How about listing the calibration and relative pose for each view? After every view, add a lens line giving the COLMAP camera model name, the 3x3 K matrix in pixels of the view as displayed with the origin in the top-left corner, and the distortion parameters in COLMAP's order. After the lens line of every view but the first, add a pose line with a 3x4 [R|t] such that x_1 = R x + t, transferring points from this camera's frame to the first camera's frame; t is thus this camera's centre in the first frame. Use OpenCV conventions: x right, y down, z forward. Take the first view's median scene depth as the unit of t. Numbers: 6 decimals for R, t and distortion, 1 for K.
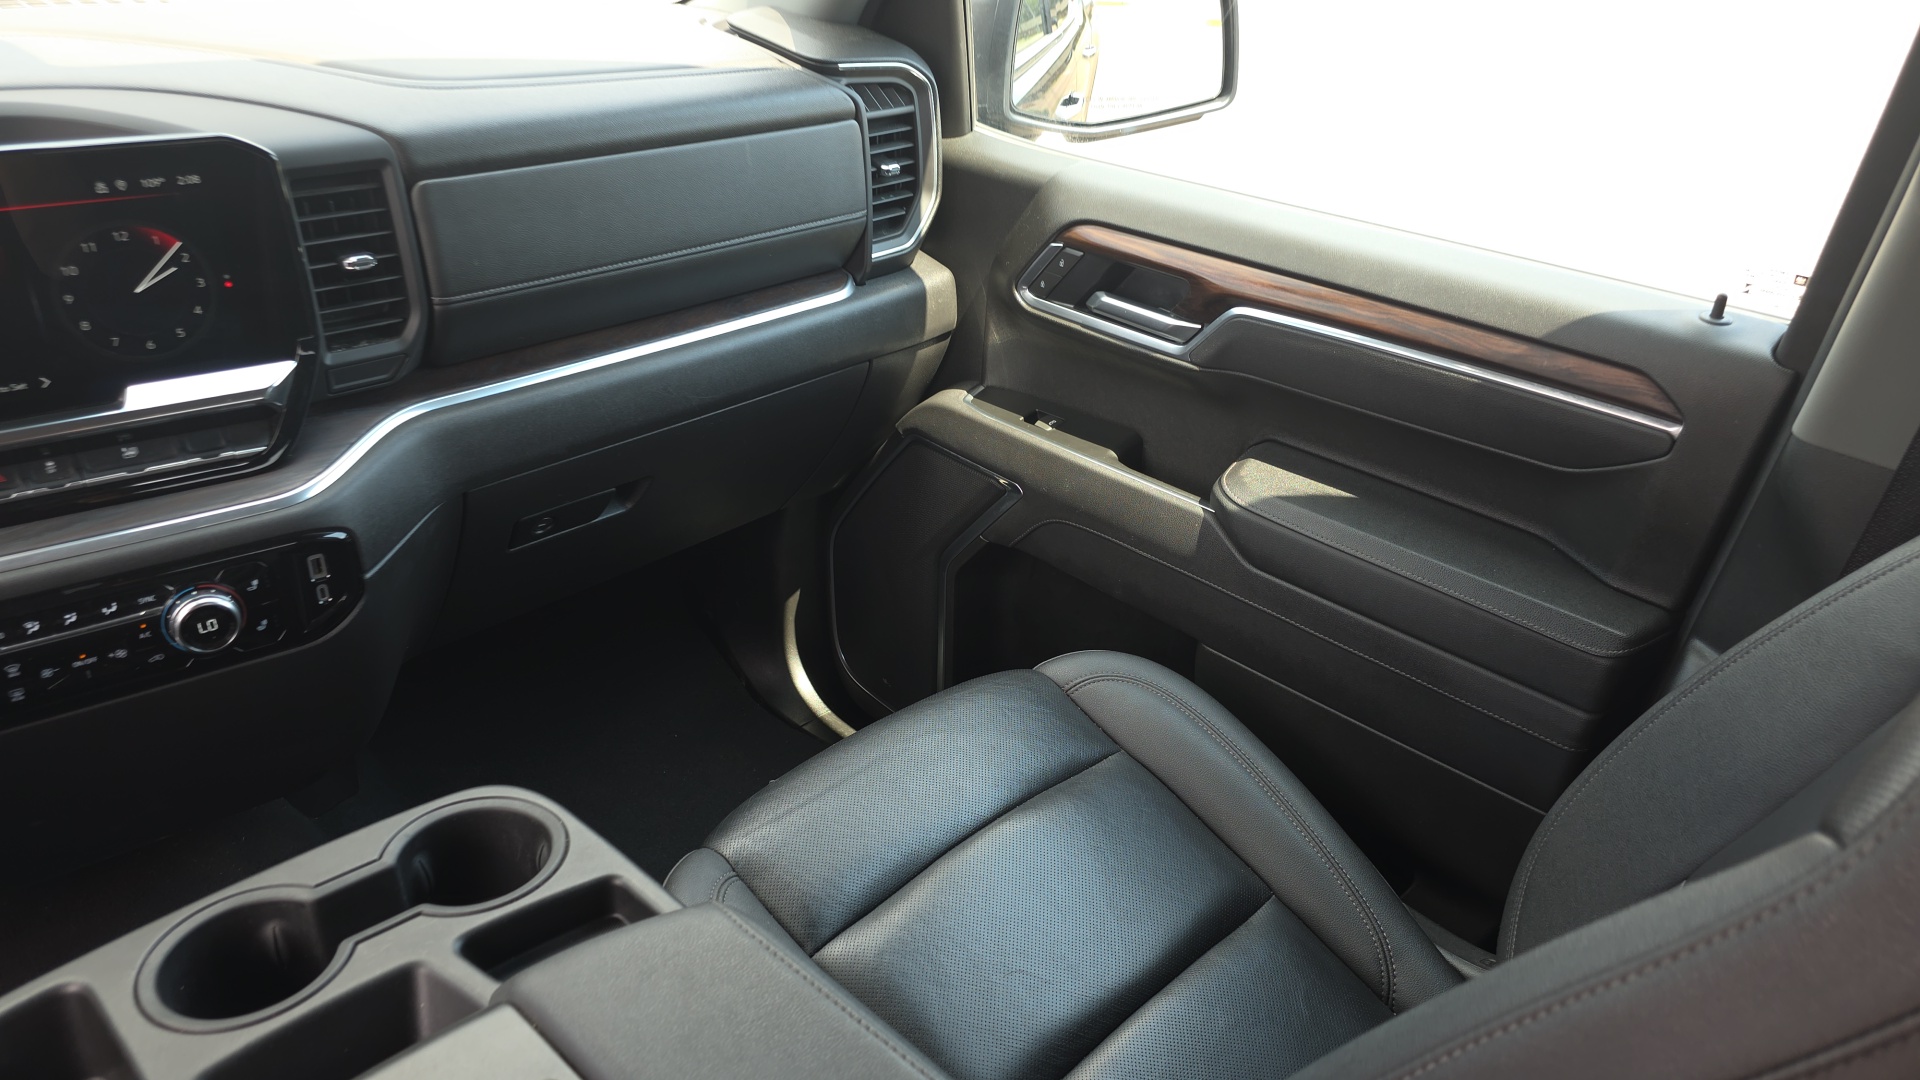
lens RADIAL K [[1299.5, 0, 982.3], [0, 1299.5, 550.2], [0, 0, 1]] dist [0.061224, -0.070013]
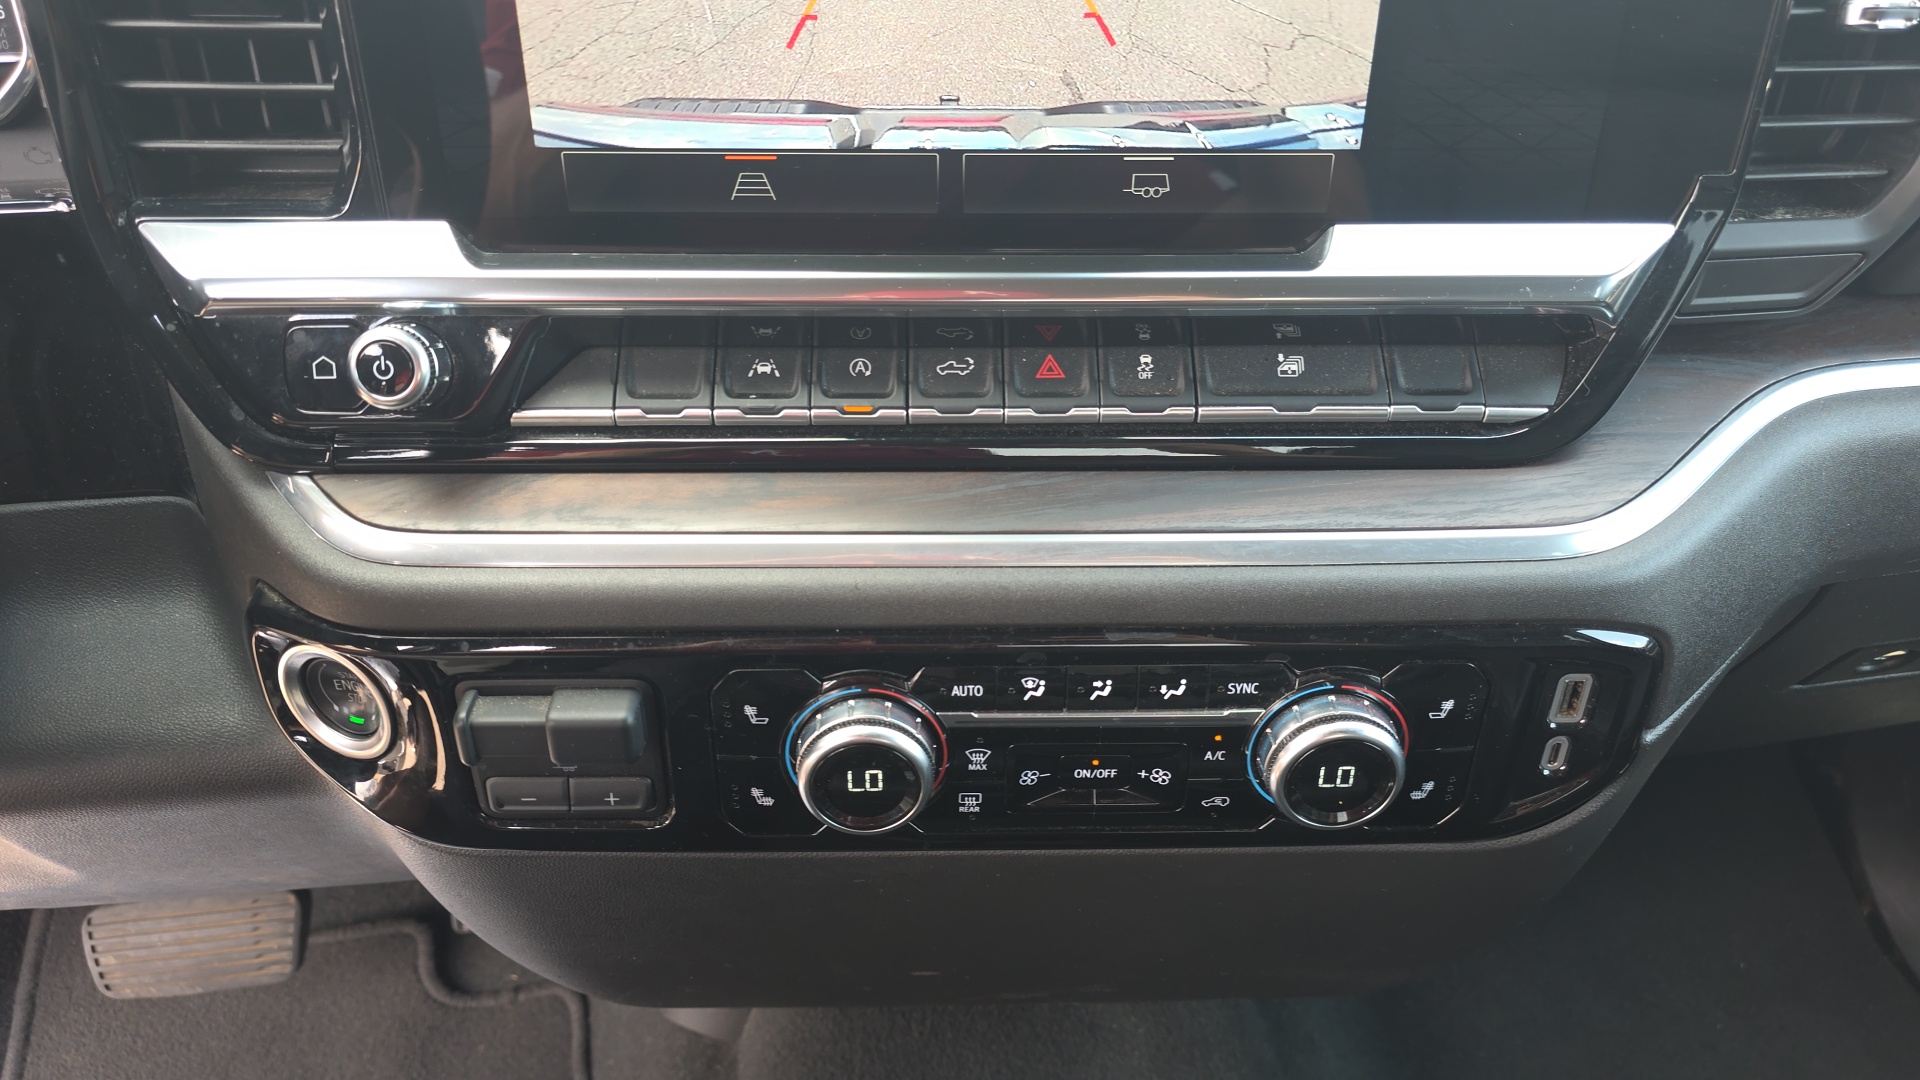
lens RADIAL K [[1297.6, 0, 959.7], [0, 1297.6, 527.6], [0, 0, 1]] dist [0.056259, -0.068280]
pose [[0.796337, 0.264440, -0.543984, -0.417722], [-0.254664, 0.962351, 0.095013, -0.029608], [0.548629, 0.062871, 0.833699, 0.489941]]
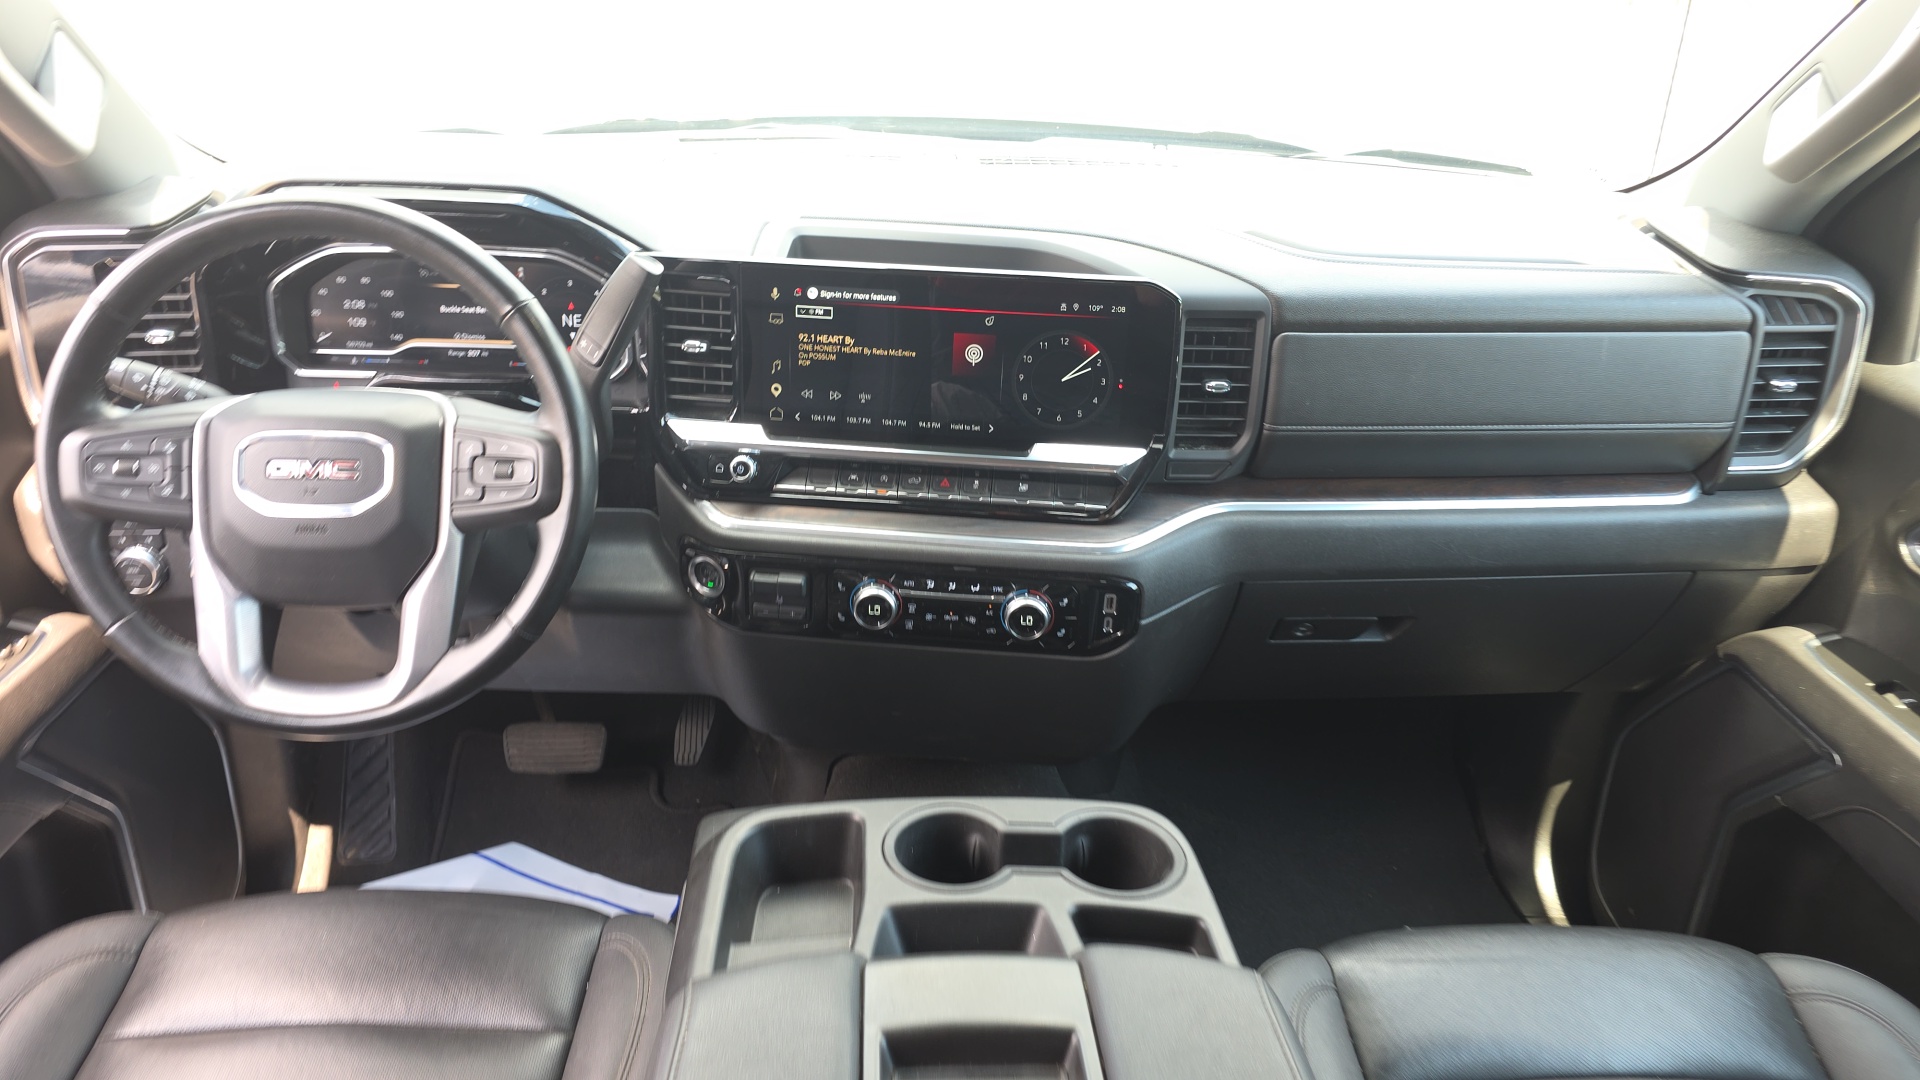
lens RADIAL K [[1289.1, 0, 927.7], [0, 1289.1, 538.8], [0, 0, 1]] dist [0.101466, -0.146759]
pose [[0.718139, 0.262387, -0.644538, 0.162593], [-0.319601, 0.947094, 0.029458, -0.026313], [0.618168, 0.184840, 0.764004, -0.097127]]
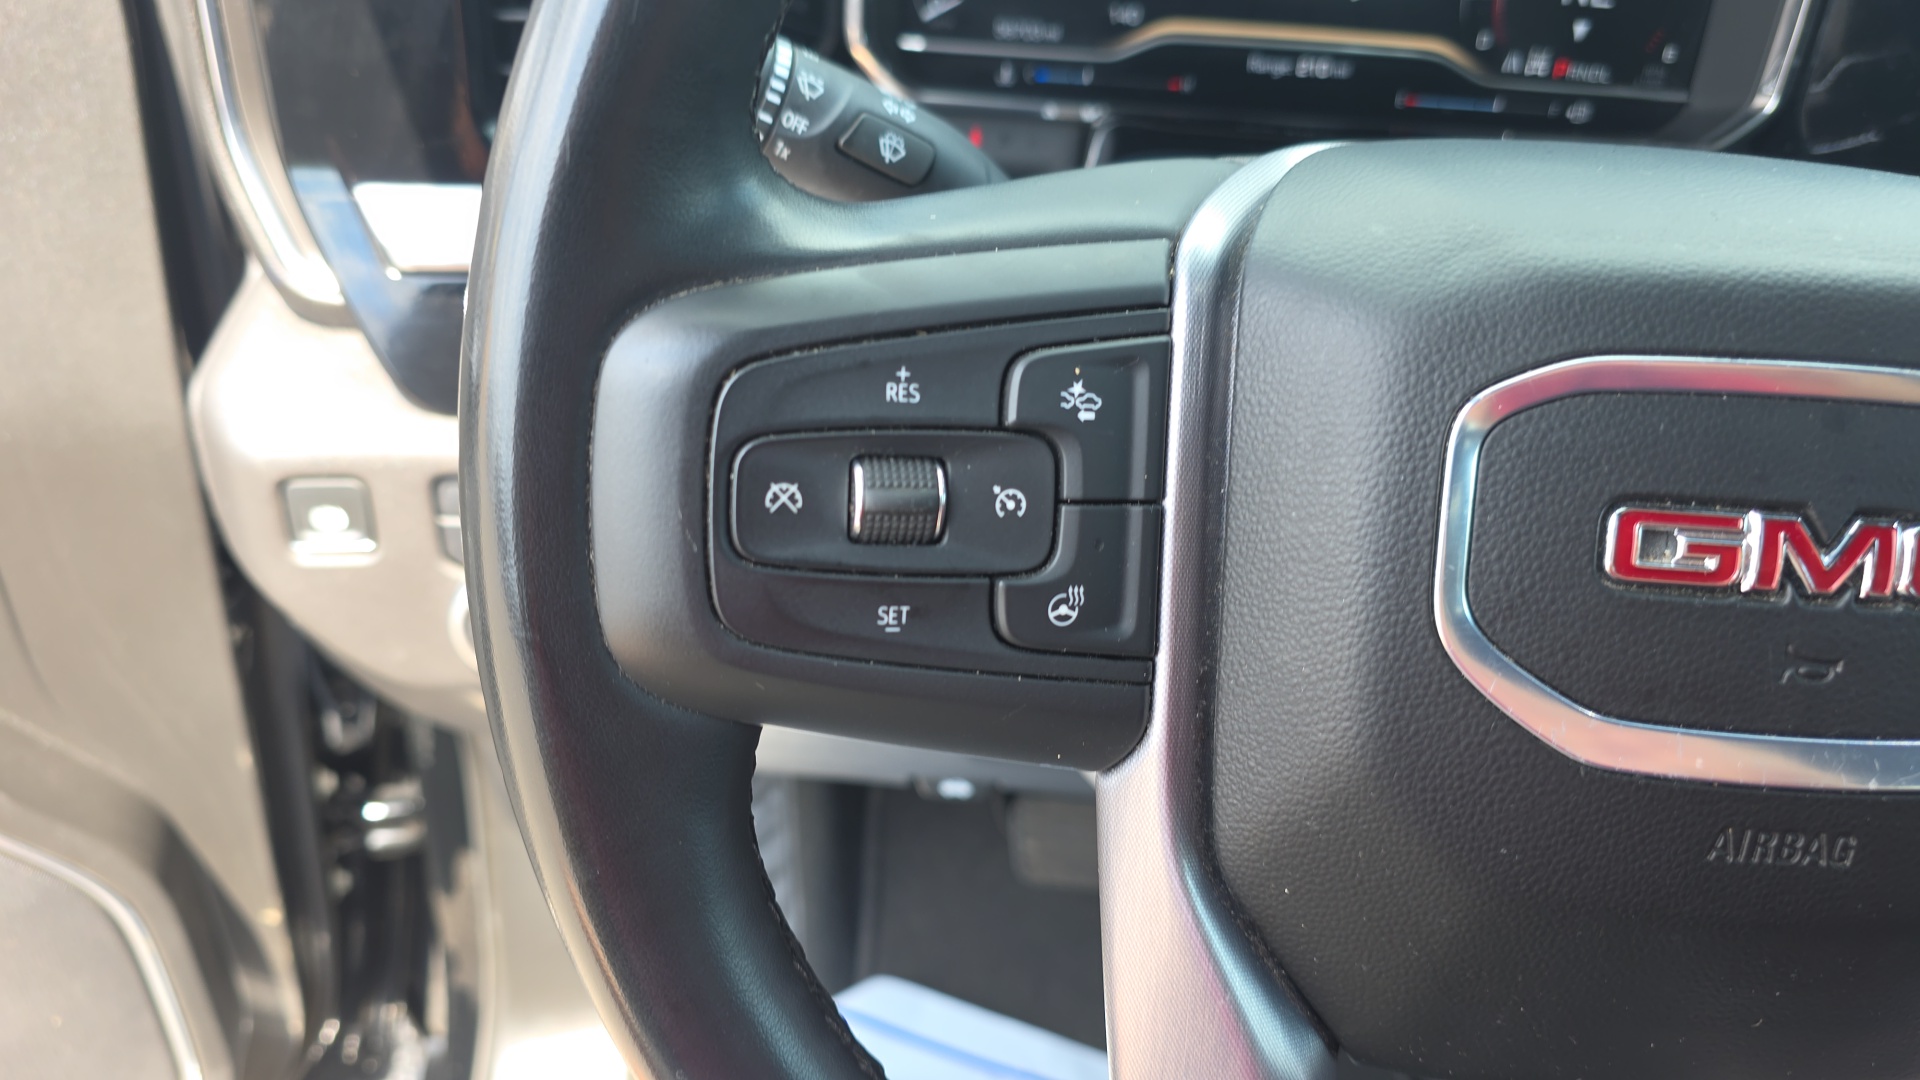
lens RADIAL K [[1363.3, 0, 934.6], [0, 1363.3, 539.6], [0, 0, 1]] dist [-0.000269, -0.042453]
pose [[0.679712, 0.391623, -0.620180, -0.762390], [-0.363703, 0.914217, 0.178682, 0.108143], [0.636955, 0.104109, 0.763838, 0.112675]]
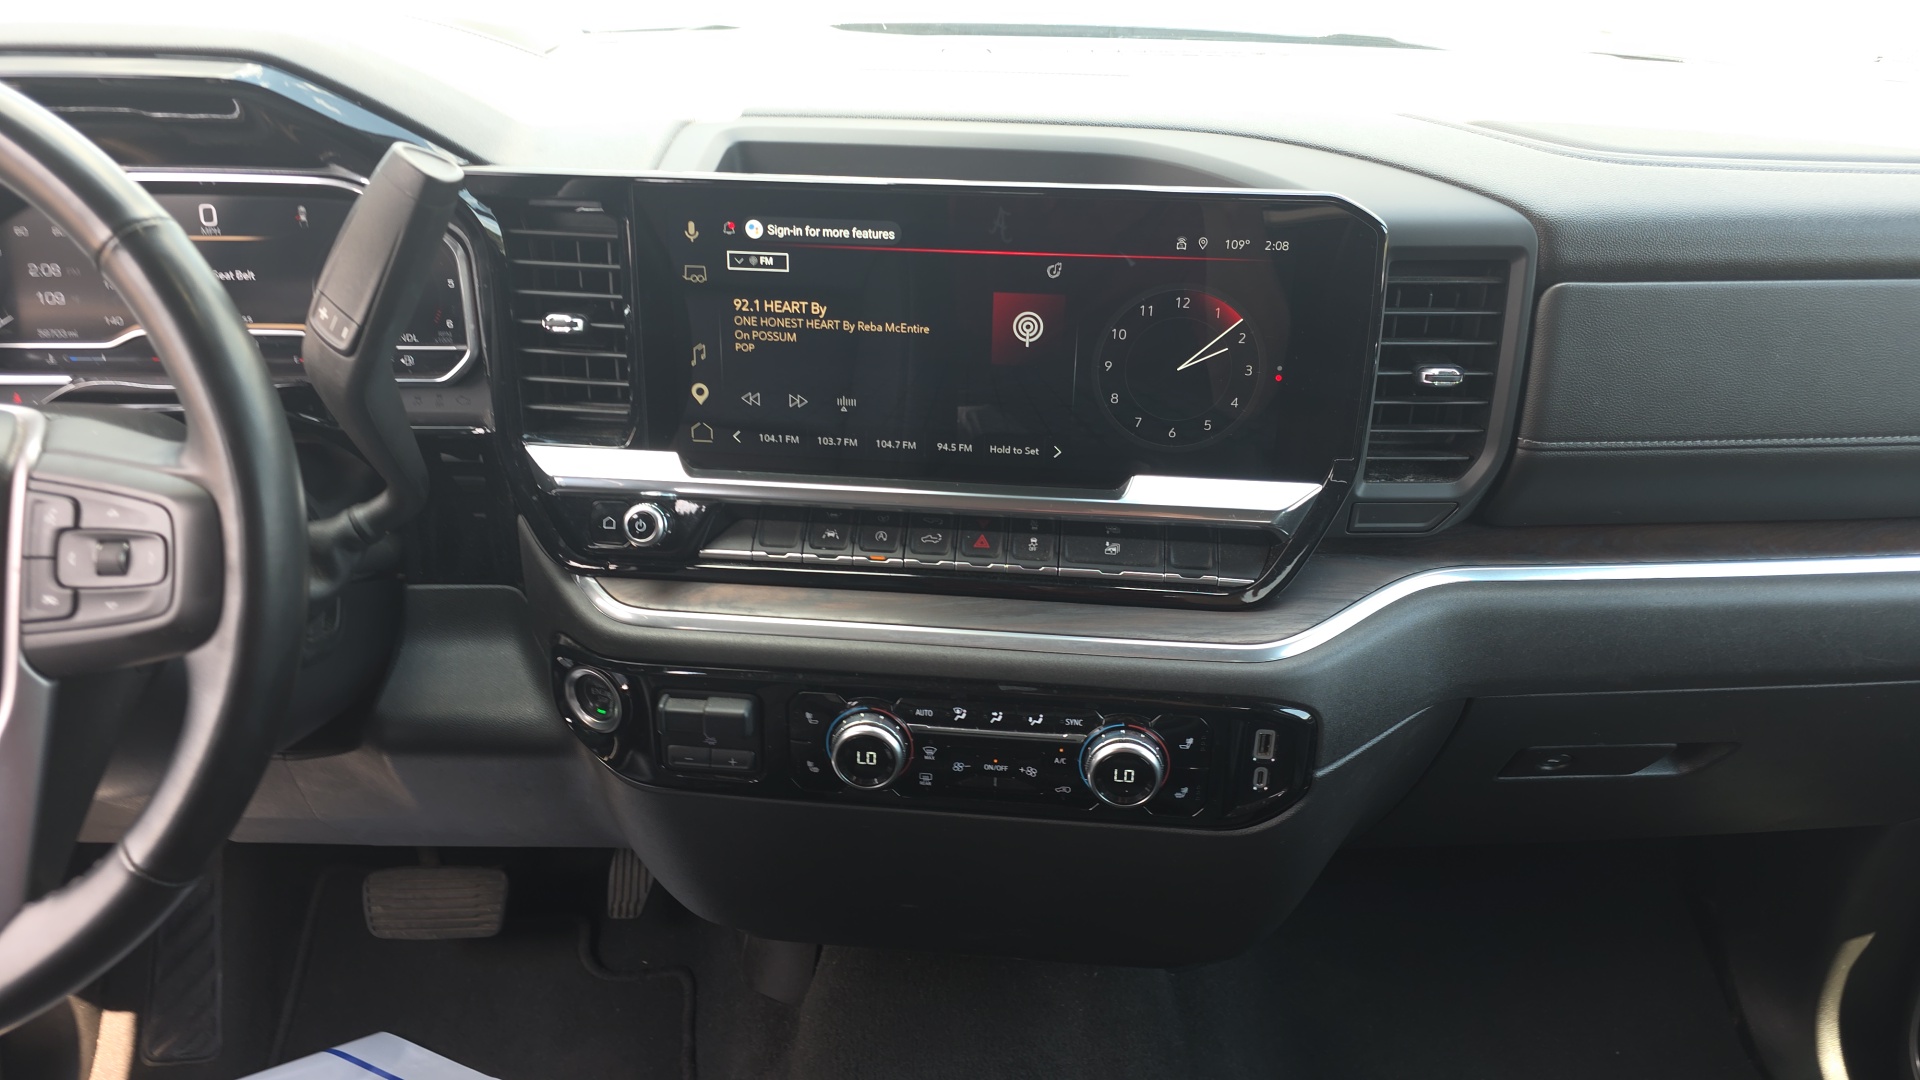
lens RADIAL K [[1303.3, 0, 942.6], [0, 1303.3, 537.1], [0, 0, 1]] dist [0.079971, -0.103797]
pose [[0.714252, 0.247435, -0.654691, -0.155204], [-0.306343, 0.951581, 0.025430, -0.060839], [0.629284, 0.182397, 0.755469, 0.258019]]
